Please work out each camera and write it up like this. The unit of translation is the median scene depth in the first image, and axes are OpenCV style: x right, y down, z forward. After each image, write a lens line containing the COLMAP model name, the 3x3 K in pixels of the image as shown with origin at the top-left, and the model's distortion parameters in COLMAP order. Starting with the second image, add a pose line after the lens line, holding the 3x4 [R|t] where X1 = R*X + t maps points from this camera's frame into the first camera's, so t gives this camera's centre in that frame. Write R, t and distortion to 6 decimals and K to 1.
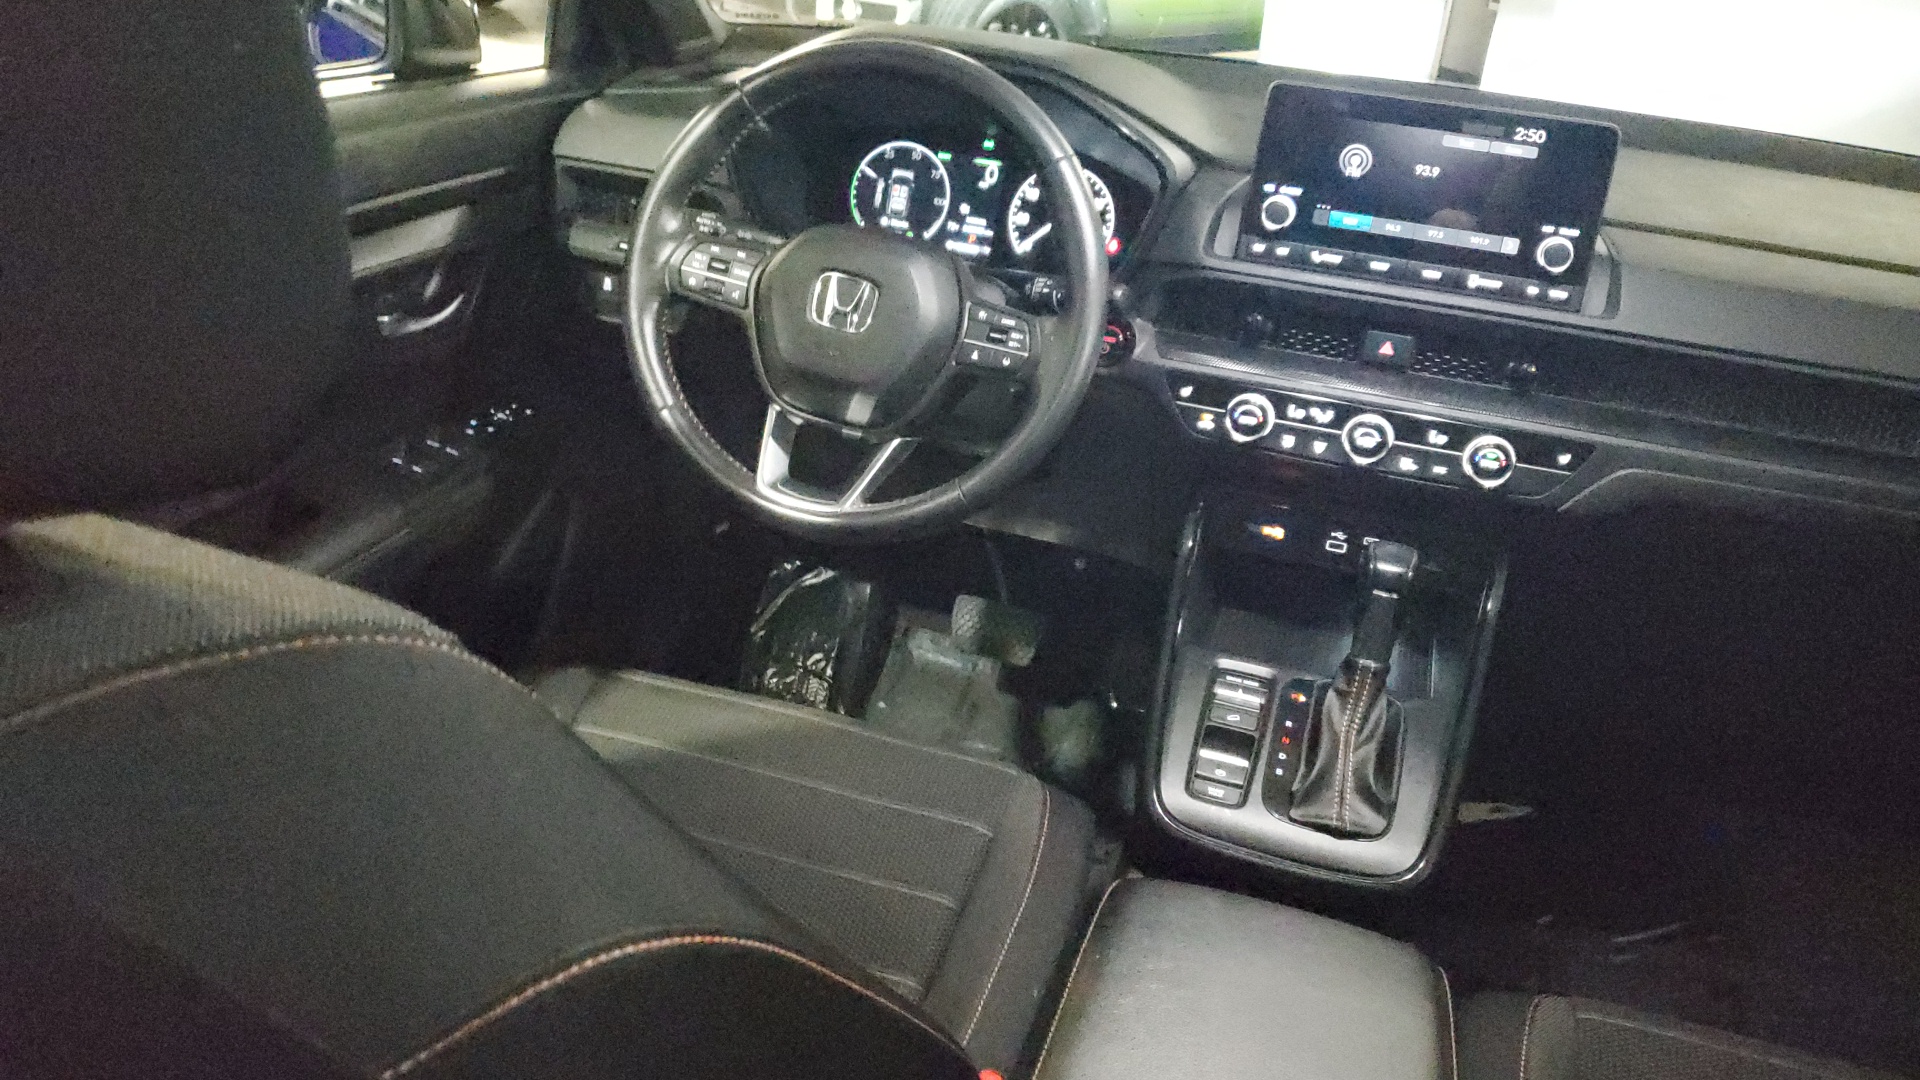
lens RADIAL K [[1480.3, 0, 940.8], [0, 1480.3, 520.0], [0, 0, 1]] dist [0.034969, -0.037257]
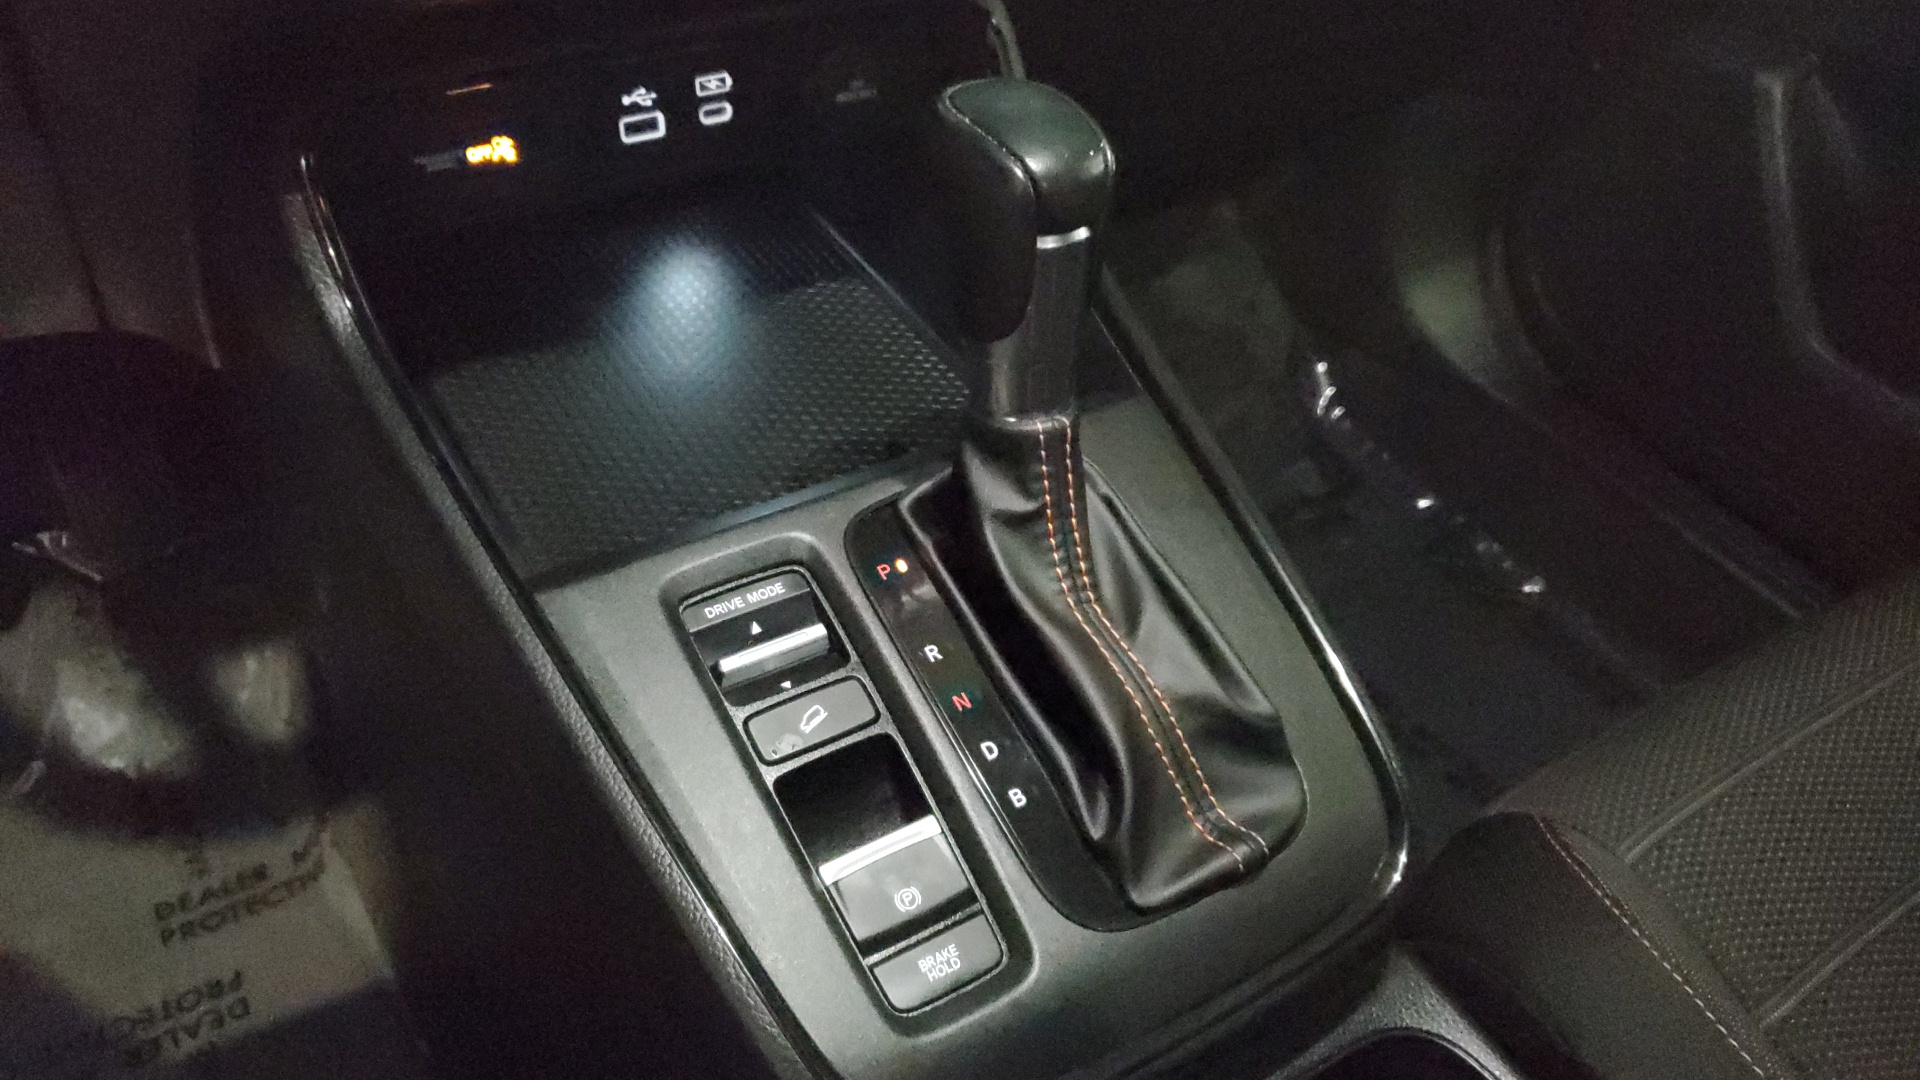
lens RADIAL K [[1480.3, 0, 913.1], [0, 1480.3, 535.1], [0, 0, 1]] dist [0.034969, -0.037257]
pose [[0.647510, -0.534564, 0.543114, 0.039443], [0.295656, 0.833091, 0.467490, -0.059730], [-0.702366, -0.142130, 0.697482, 0.694016]]
